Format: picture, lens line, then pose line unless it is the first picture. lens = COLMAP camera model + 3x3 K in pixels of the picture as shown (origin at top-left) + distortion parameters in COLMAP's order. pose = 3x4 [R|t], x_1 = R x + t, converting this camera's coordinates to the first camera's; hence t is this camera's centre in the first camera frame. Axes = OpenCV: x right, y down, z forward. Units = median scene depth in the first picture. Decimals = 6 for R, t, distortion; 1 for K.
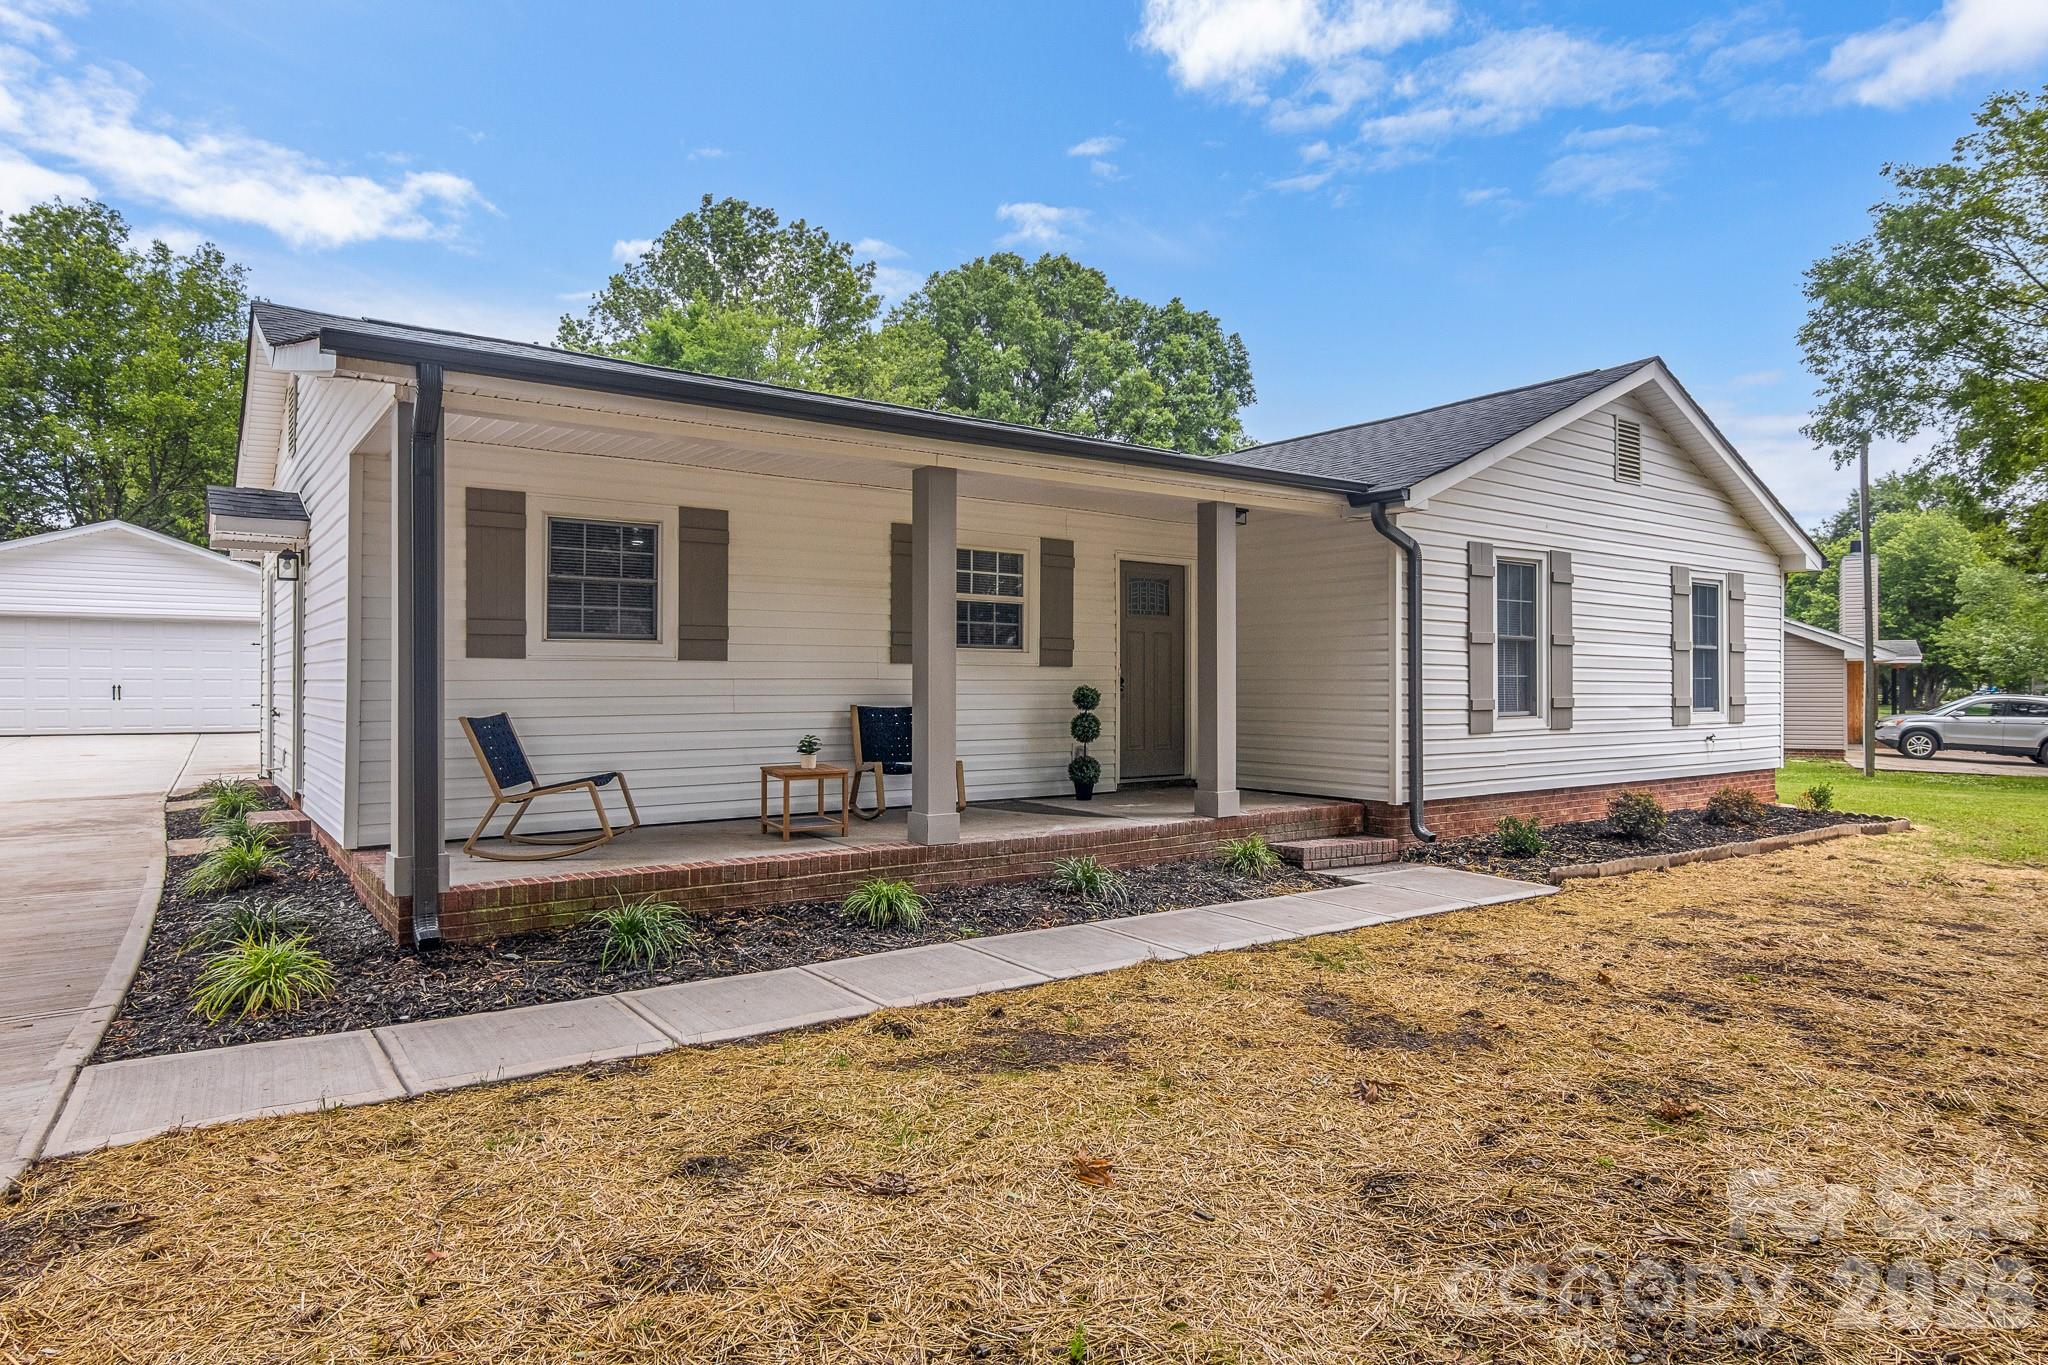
lens RADIAL K [[1147.1, 0, 1024.0], [0, 1147.1, 682.5], [0, 0, 1]] dist [0.003336, 0.001279]
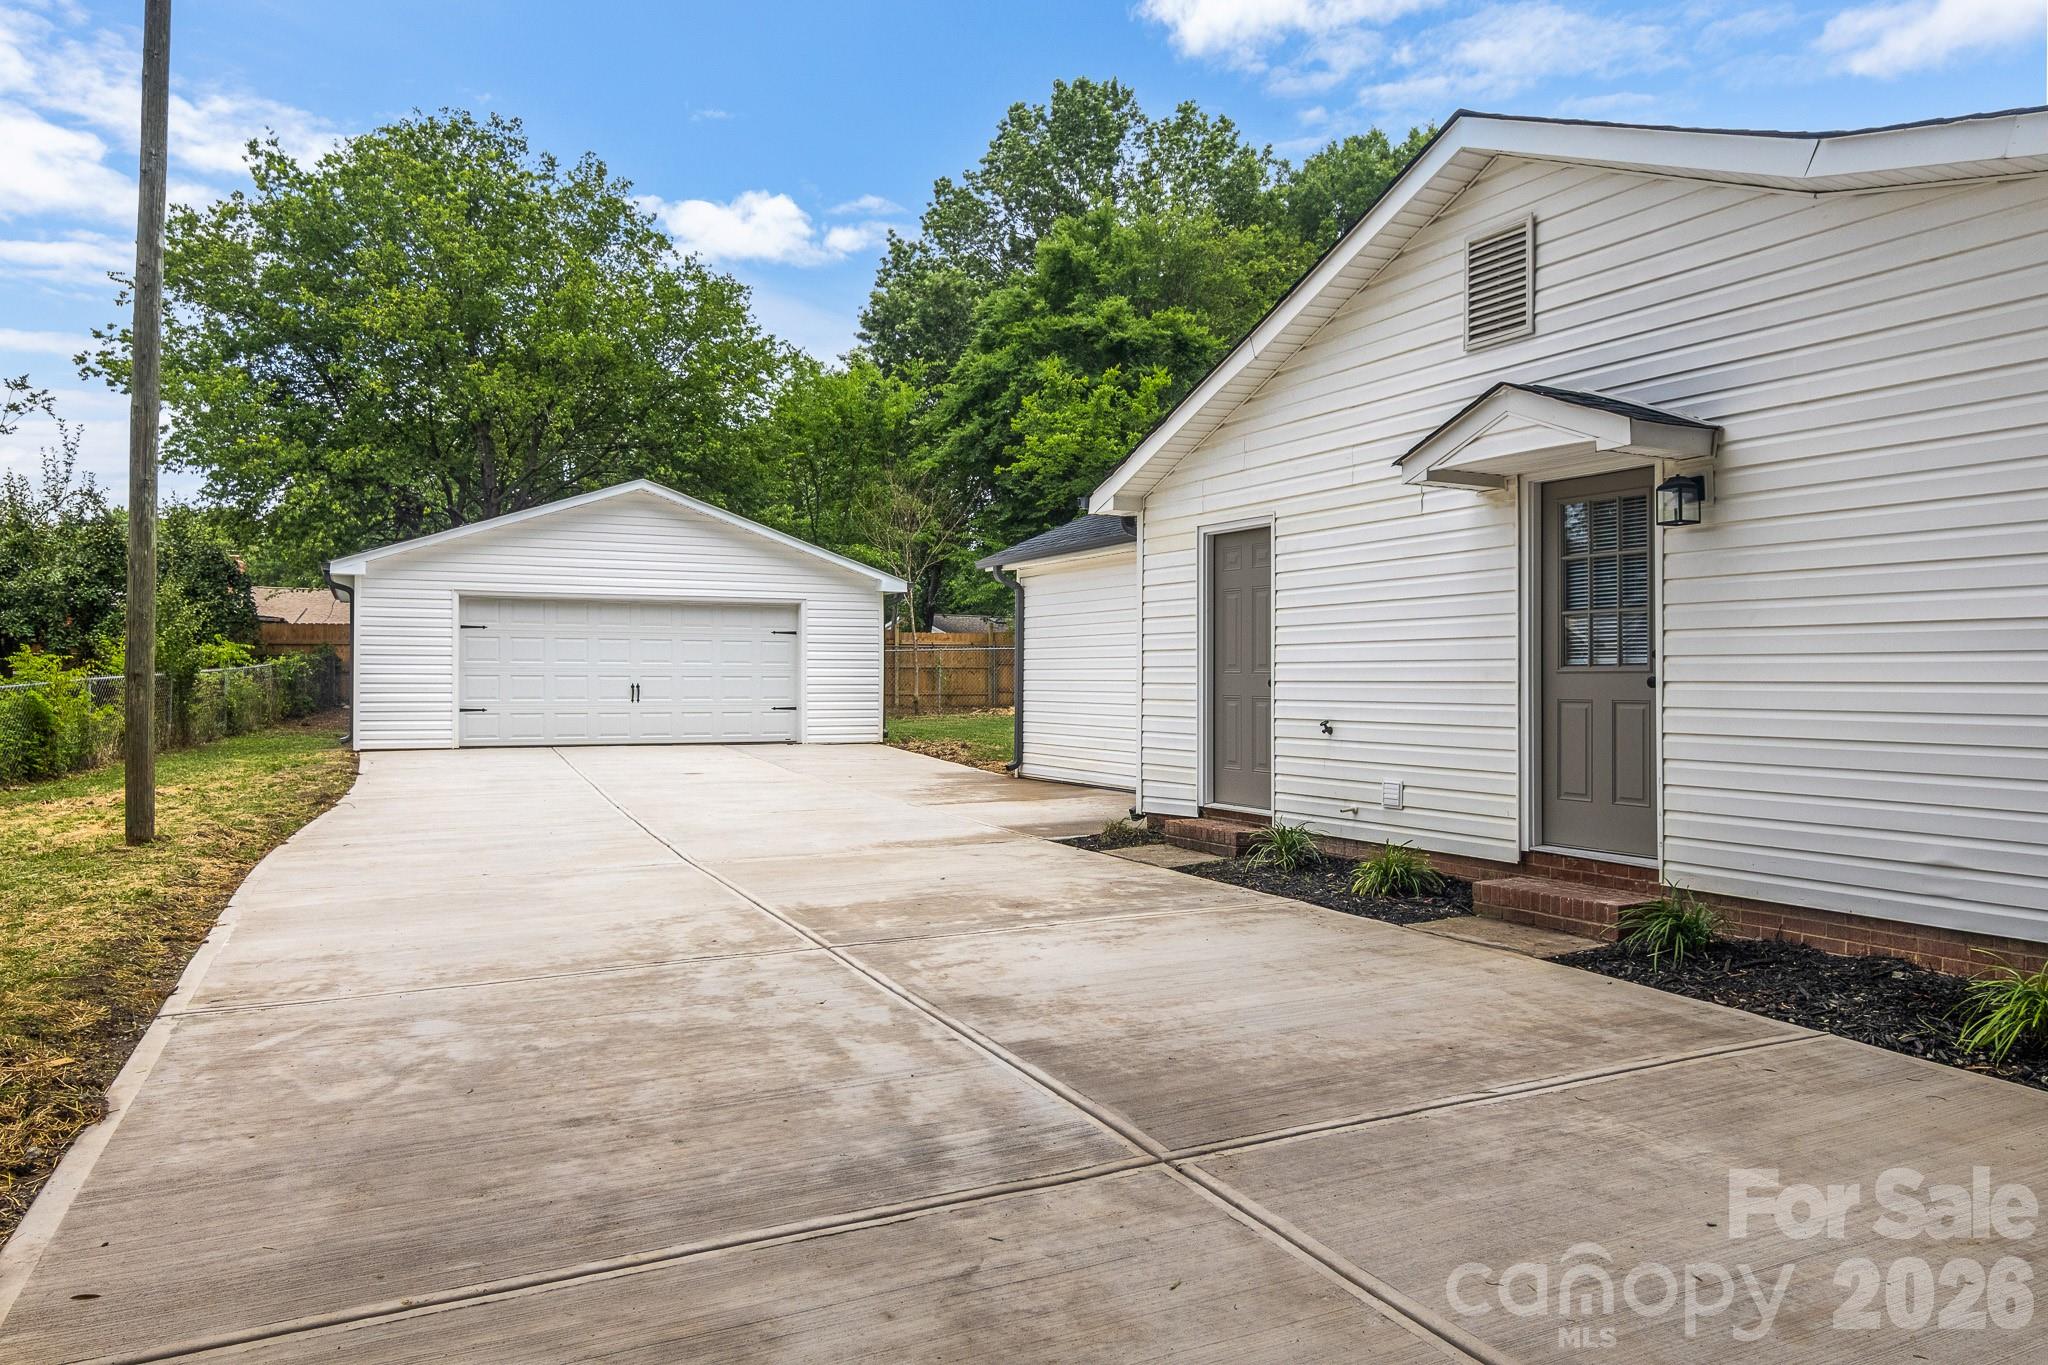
lens RADIAL K [[1392.3, 0, 1017.5], [0, 1392.3, 671.5], [0, 0, 1]] dist [-0.000567, -0.000418]
pose [[0.988999, 0.004409, -0.147854, -0.718678], [-0.005781, 0.999944, -0.008849, 0.001351], [0.147807, 0.009607, 0.988970, 0.136411]]
